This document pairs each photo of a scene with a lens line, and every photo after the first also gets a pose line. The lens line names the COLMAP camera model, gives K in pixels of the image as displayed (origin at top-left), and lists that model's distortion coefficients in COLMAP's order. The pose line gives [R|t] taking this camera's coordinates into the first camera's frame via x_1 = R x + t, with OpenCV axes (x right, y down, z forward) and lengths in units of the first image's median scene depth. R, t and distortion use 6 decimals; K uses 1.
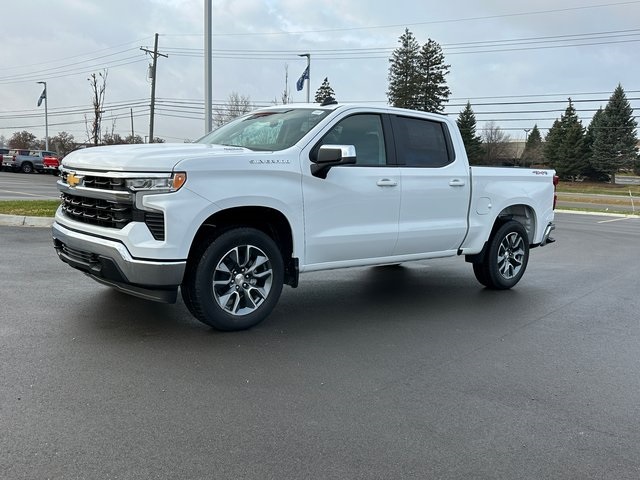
lens RADIAL K [[631.6, 0, 320.2], [0, 631.6, 240.0], [0, 0, 1]] dist [0.053842, 0.000000]
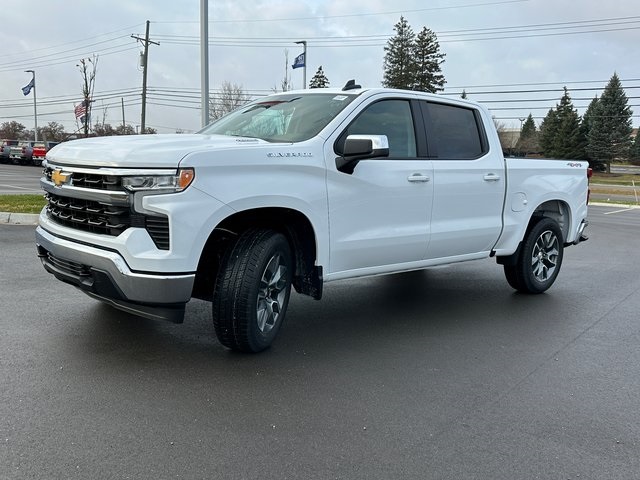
lens RADIAL K [[631.6, 0, 320.2], [0, 631.6, 239.5], [0, 0, 1]] dist [0.053842, 0.000000]
pose [[0.999923, -0.004414, 0.011567, -0.032815], [0.004242, 0.999881, 0.014831, -0.014520], [-0.011631, -0.014781, 0.999823, 0.094886]]
